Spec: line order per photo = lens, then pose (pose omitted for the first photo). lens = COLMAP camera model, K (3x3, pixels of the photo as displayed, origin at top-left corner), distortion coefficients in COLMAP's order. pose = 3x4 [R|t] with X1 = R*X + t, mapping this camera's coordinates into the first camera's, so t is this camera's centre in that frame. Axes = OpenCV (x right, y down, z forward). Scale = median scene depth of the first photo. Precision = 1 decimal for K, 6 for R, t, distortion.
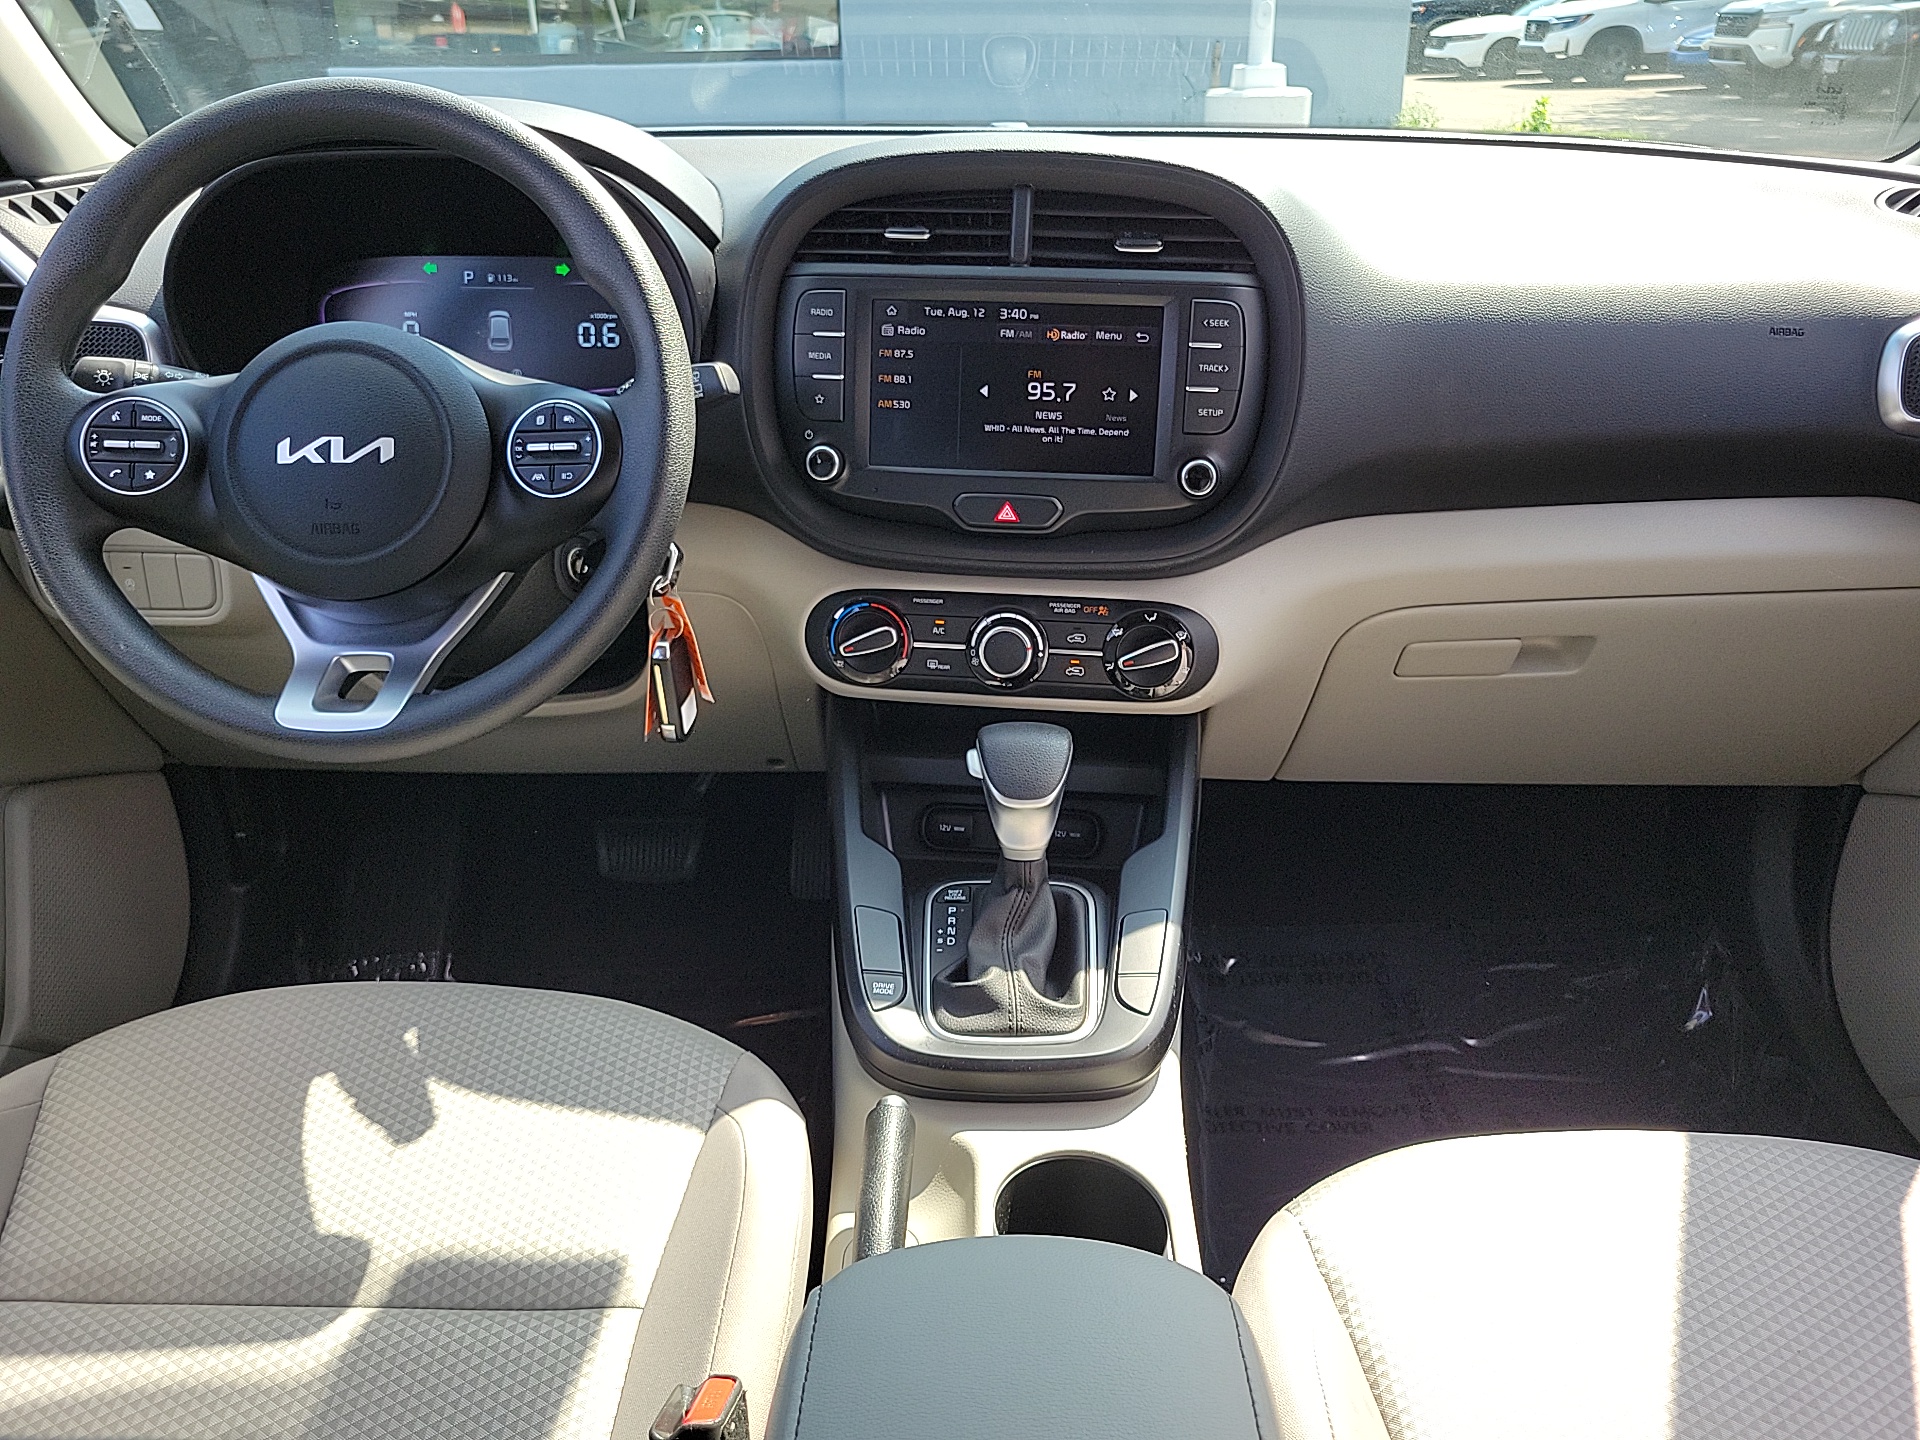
lens RADIAL K [[1457.0, 0, 960.0], [0, 1457.0, 720.0], [0, 0, 1]] dist [0.024624, -0.004831]
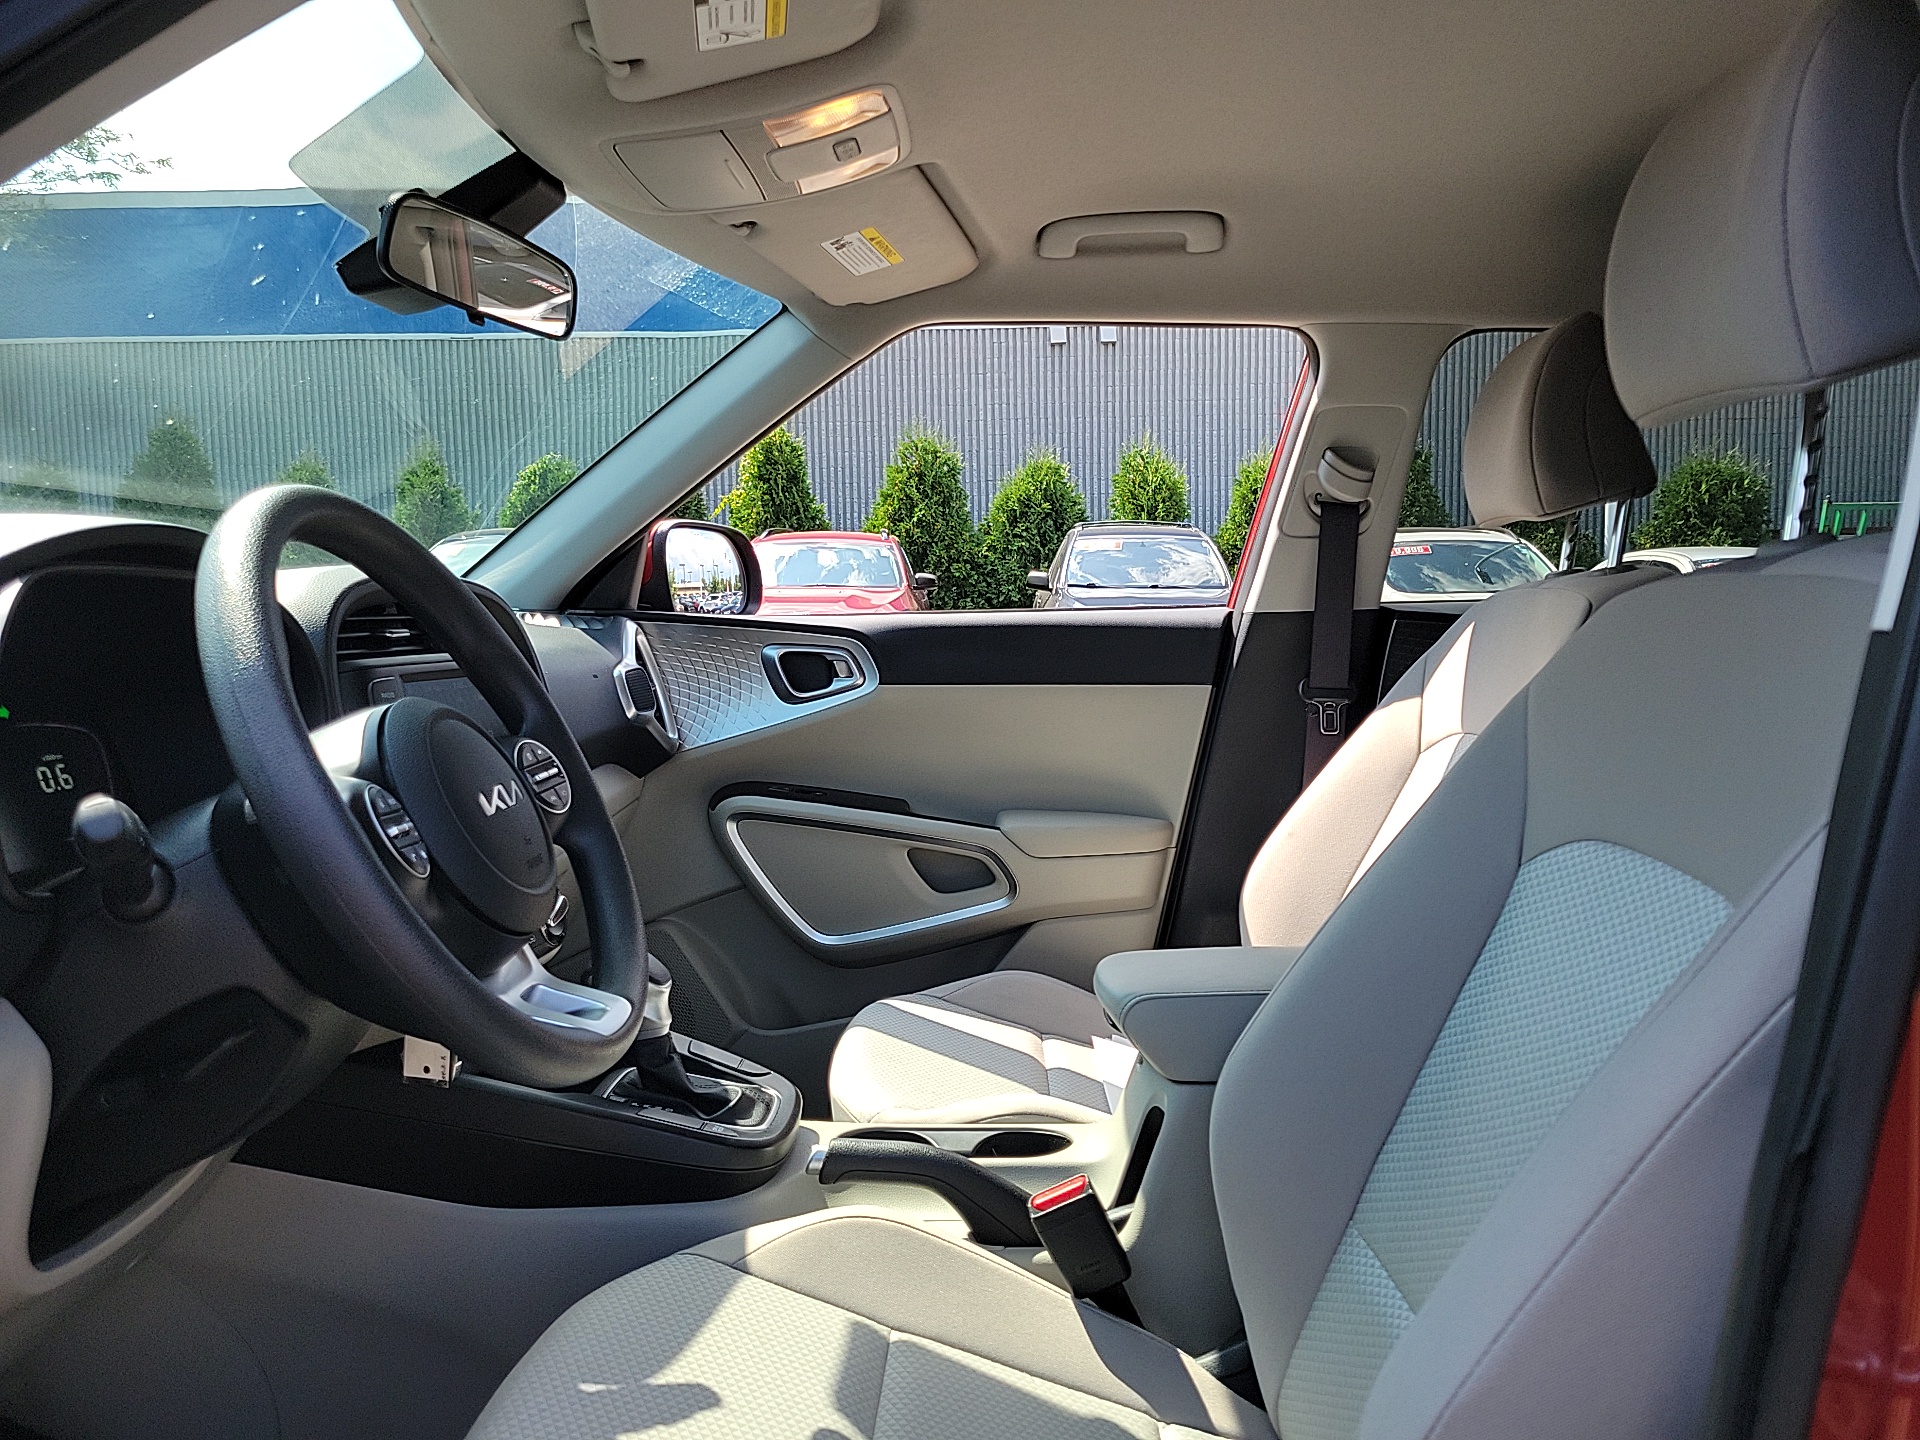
lens RADIAL K [[1457.0, 0, 960.0], [0, 1457.0, 720.0], [0, 0, 1]] dist [0.024624, -0.004831]
pose [[0.020315, -0.079865, 0.996599, -1.289195], [0.435039, 0.898197, 0.063112, -0.135033], [-0.900183, 0.432277, 0.052991, 0.531508]]
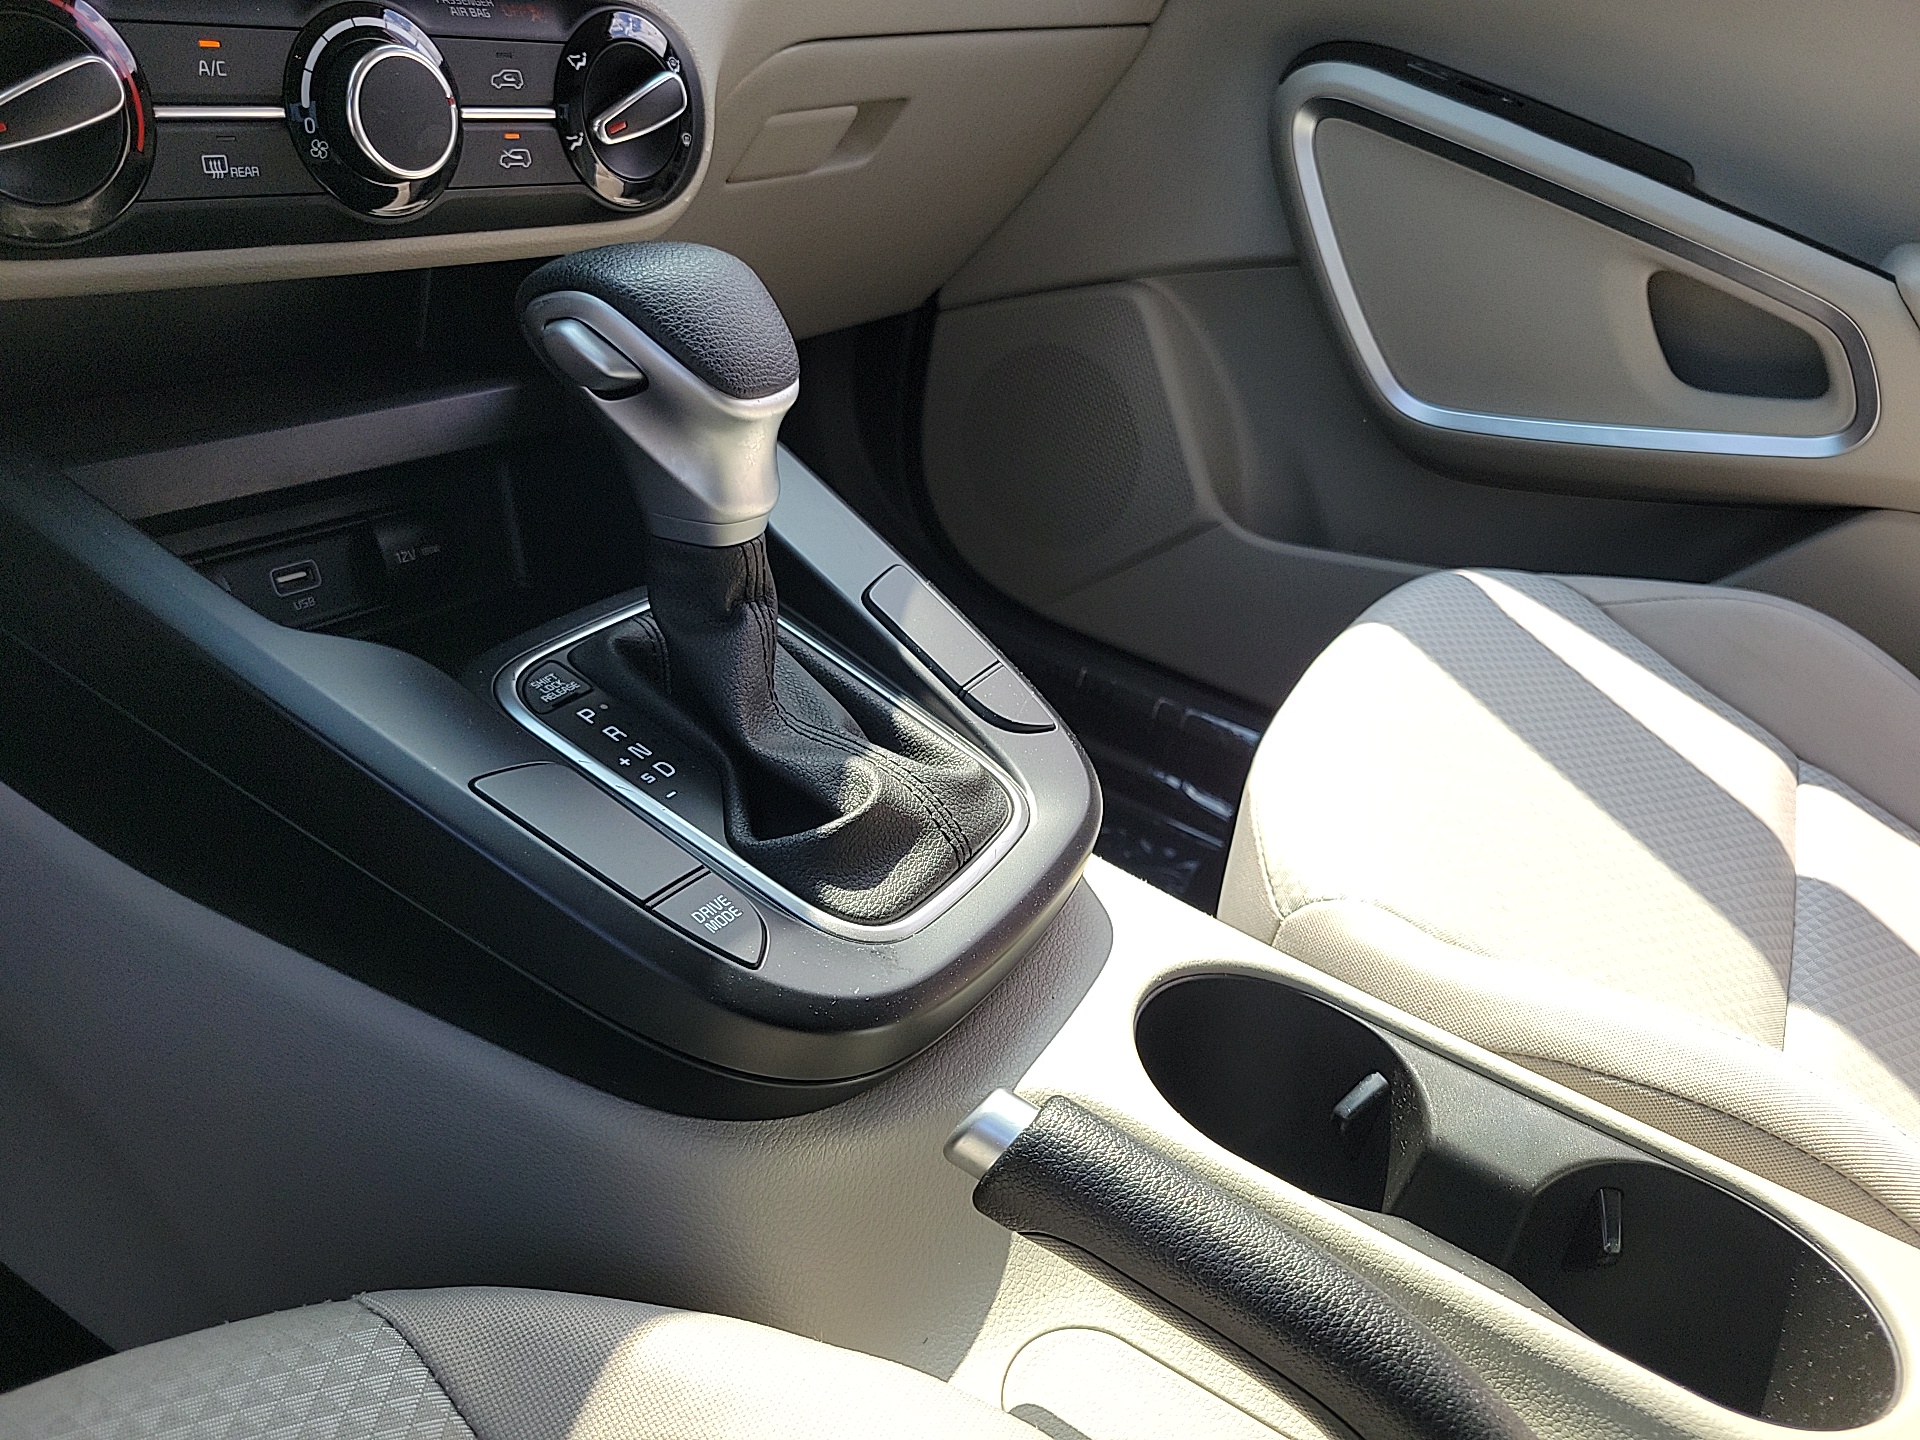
lens RADIAL K [[1485.8, 0, 953.2], [0, 1485.8, 709.8], [0, 0, 1]] dist [0.024872, -0.011416]
pose [[0.478065, -0.353447, 0.804070, -0.315520], [0.211762, 0.934836, 0.285024, 0.025775], [-0.852414, 0.034012, 0.521759, 0.684927]]
